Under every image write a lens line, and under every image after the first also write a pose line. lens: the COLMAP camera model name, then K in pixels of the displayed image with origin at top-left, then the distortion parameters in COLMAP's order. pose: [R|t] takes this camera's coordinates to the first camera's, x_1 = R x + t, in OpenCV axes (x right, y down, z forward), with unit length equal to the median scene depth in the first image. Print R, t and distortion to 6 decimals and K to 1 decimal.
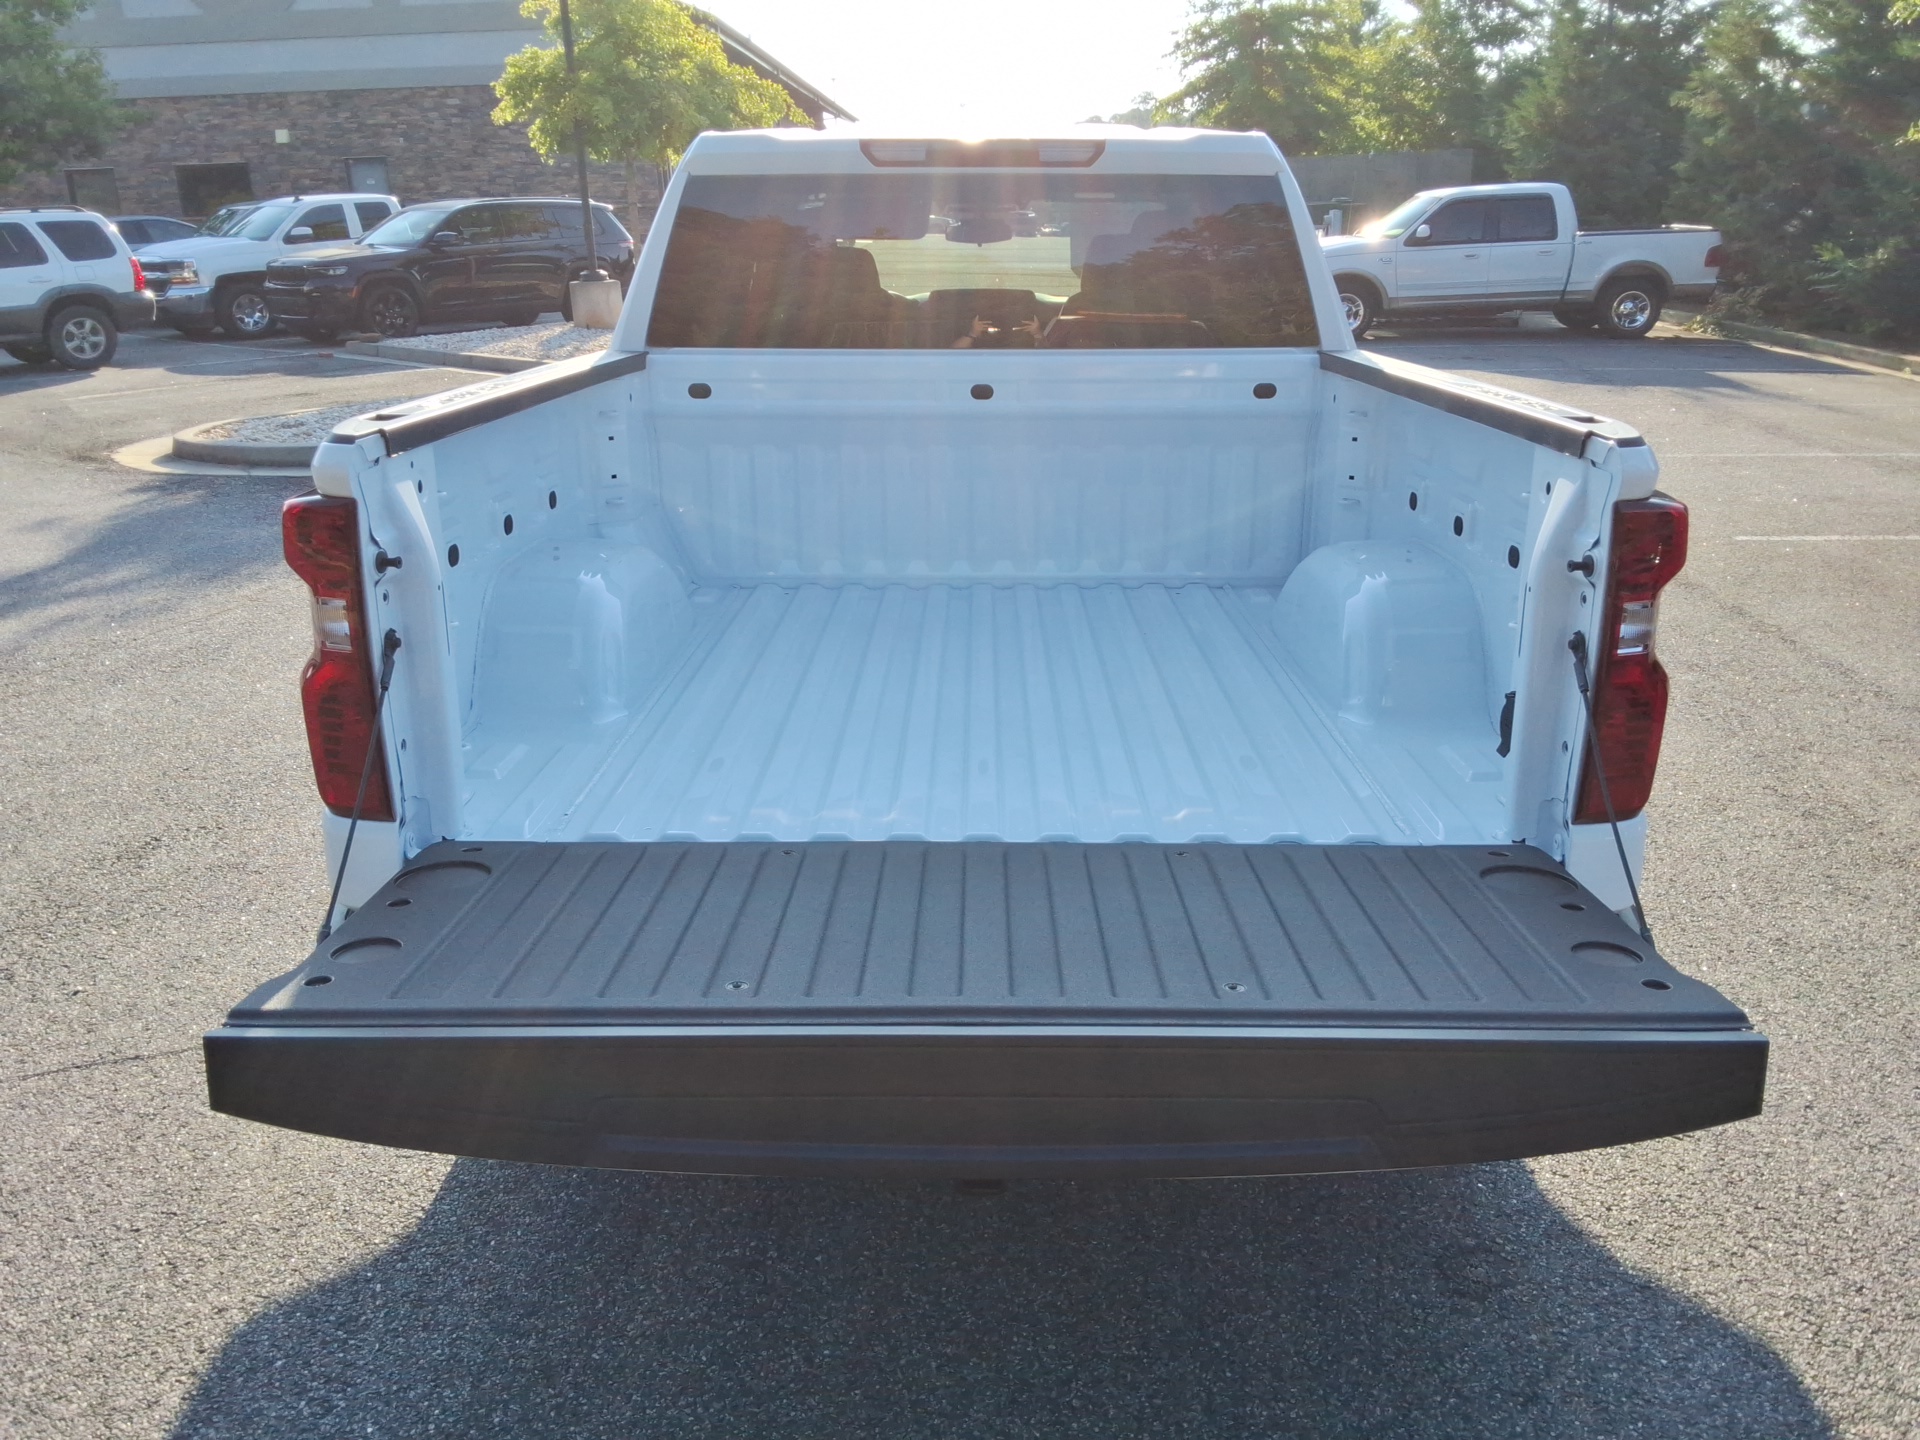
lens RADIAL K [[1541.6, 0, 975.6], [0, 1541.6, 721.9], [0, 0, 1]] dist [0.095748, -0.145037]
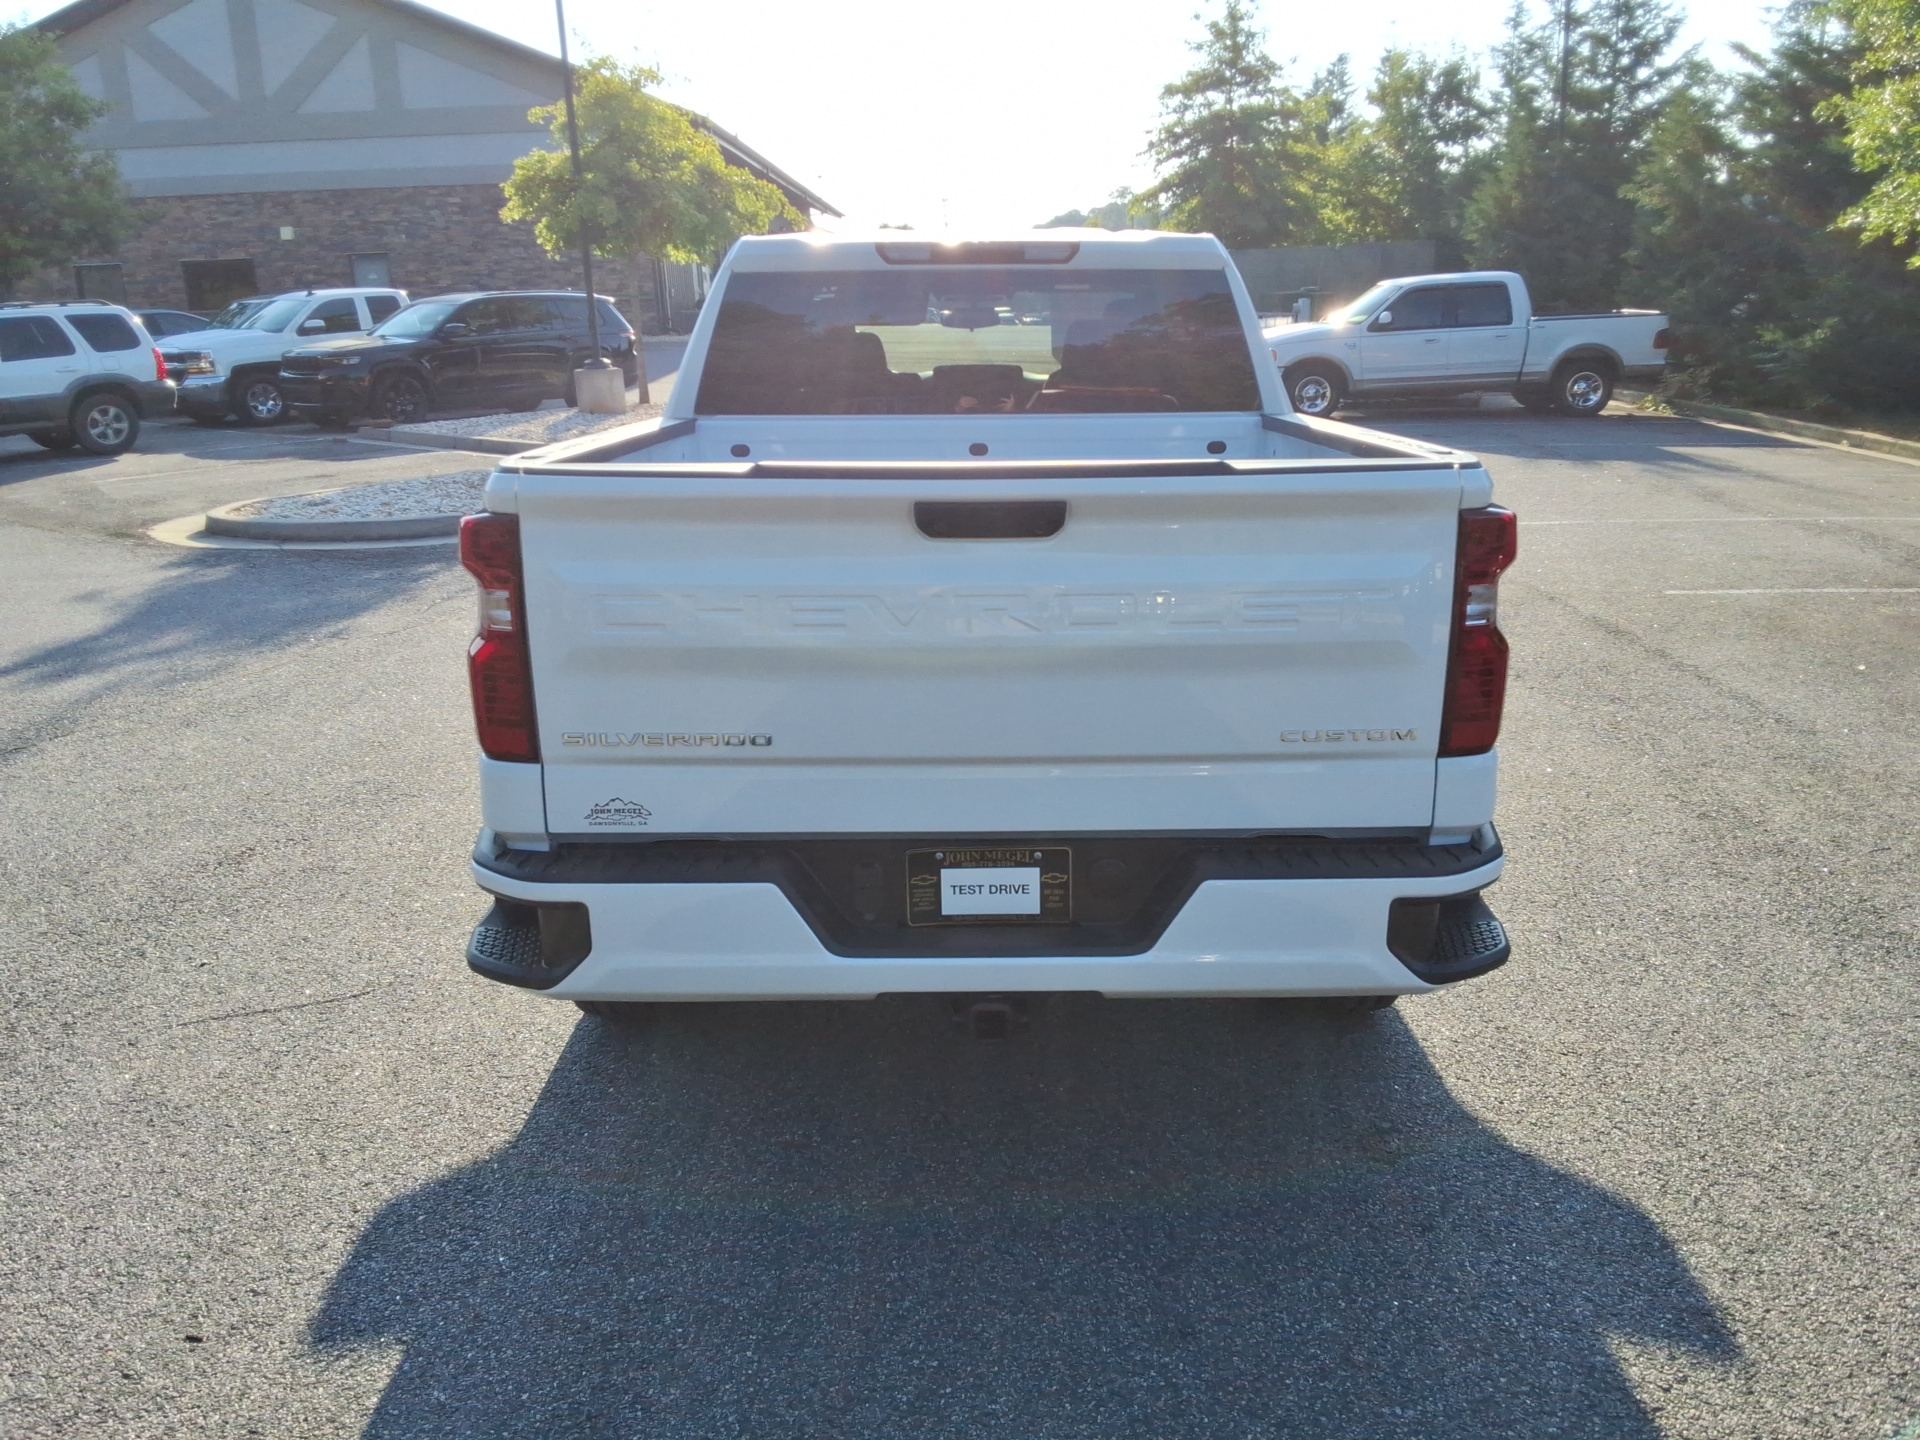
lens RADIAL K [[1541.6, 0, 971.1], [0, 1541.6, 718.1], [0, 0, 1]] dist [0.095748, -0.145037]
pose [[0.999950, -0.007632, 0.006468, -0.002135], [0.007976, 0.998462, -0.054855, 0.011992], [-0.006039, 0.054904, 0.998473, -0.035844]]
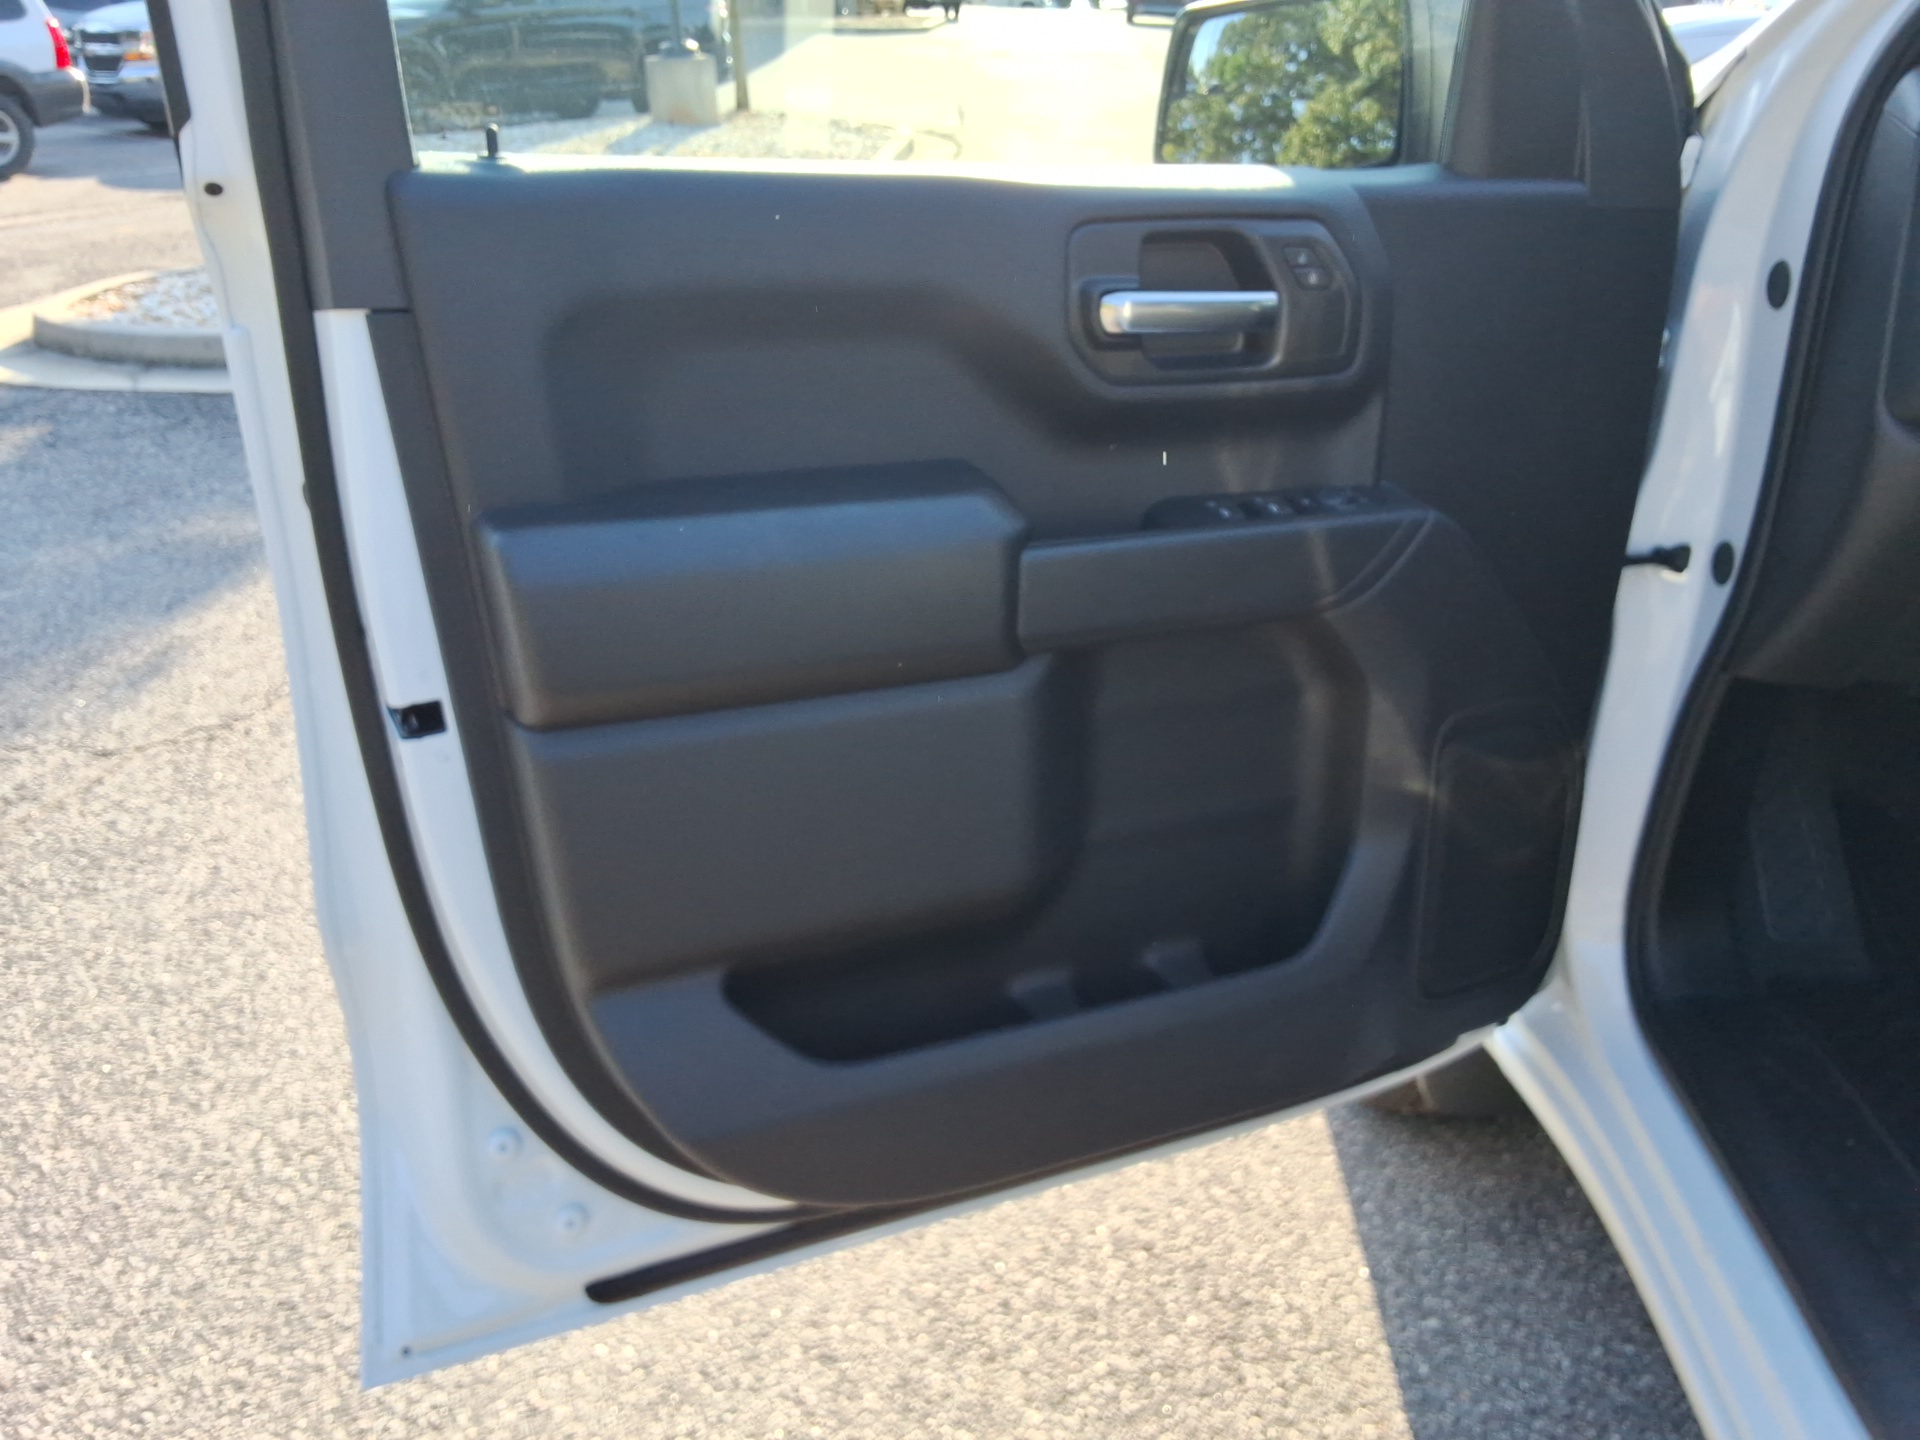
lens RADIAL K [[1541.6, 0, 961.8], [0, 1541.6, 709.1], [0, 0, 1]] dist [0.095748, -0.145037]
pose [[0.999026, 0.023936, -0.037069, -0.086139], [-0.019644, 0.993504, 0.112092, -0.071408], [0.039511, -0.111254, 0.993006, 0.271633]]
